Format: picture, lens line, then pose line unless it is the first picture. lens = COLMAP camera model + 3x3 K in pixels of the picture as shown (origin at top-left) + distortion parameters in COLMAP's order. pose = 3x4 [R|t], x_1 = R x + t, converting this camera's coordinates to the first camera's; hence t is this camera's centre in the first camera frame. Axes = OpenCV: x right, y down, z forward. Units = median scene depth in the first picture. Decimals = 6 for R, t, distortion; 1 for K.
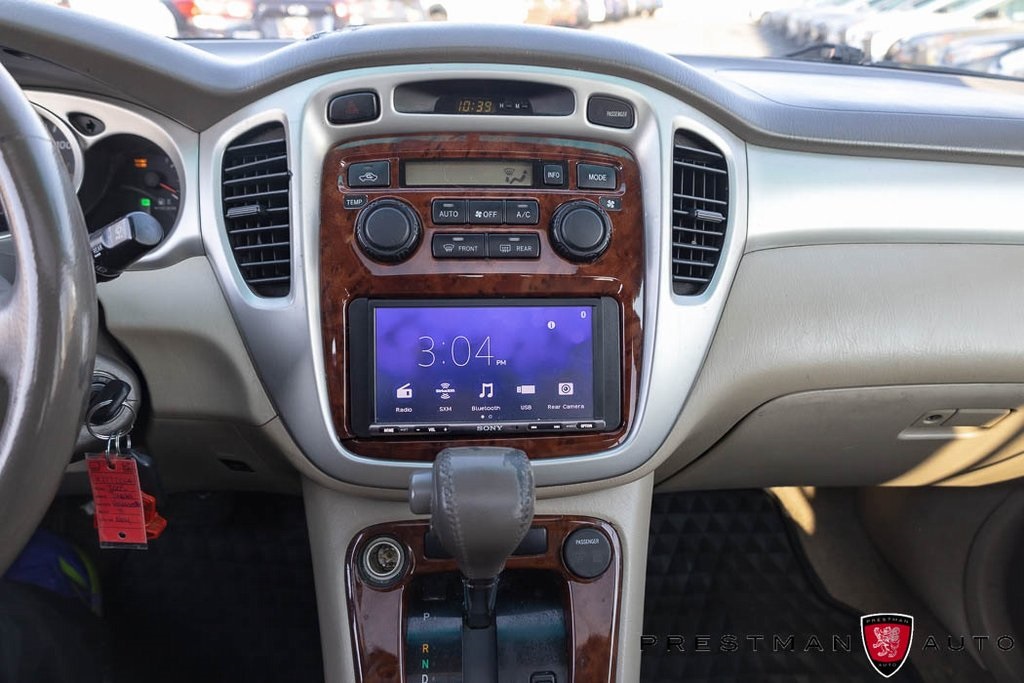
lens RADIAL K [[660.6, 0, 512.0], [0, 660.6, 341.5], [0, 0, 1]] dist [-0.000035, -0.000513]
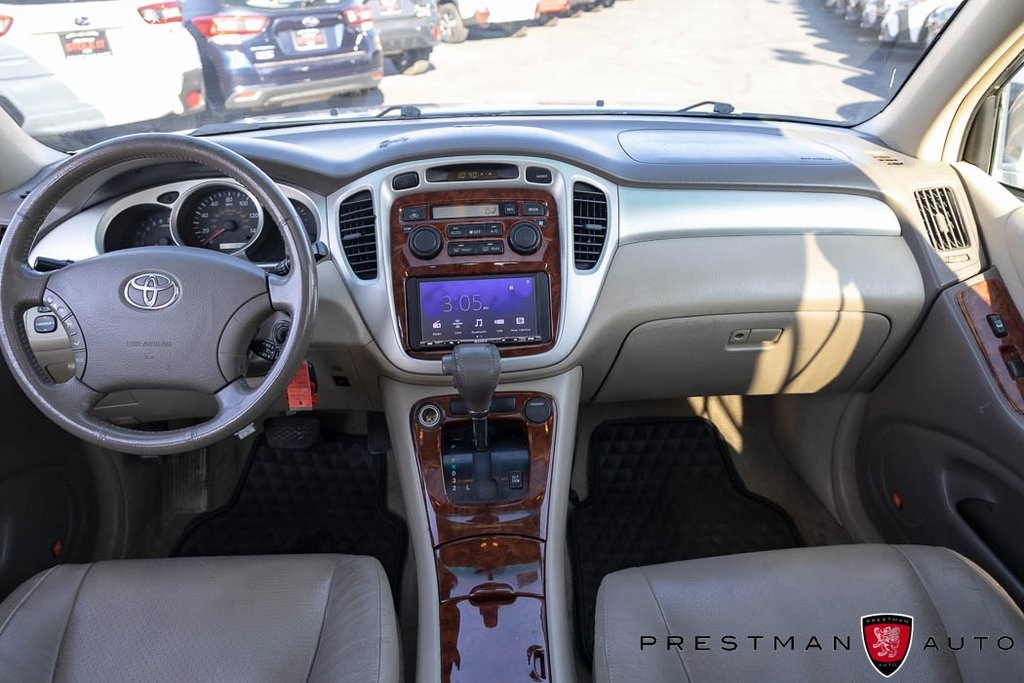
lens RADIAL K [[737.3, 0, 516.2], [0, 737.3, 358.1], [0, 0, 1]] dist [-0.030507, 0.001801]
pose [[0.998413, -0.038819, -0.040787, 0.152199], [0.039190, 0.999197, 0.008318, 0.160519], [0.040431, -0.009903, 0.999133, -1.135811]]
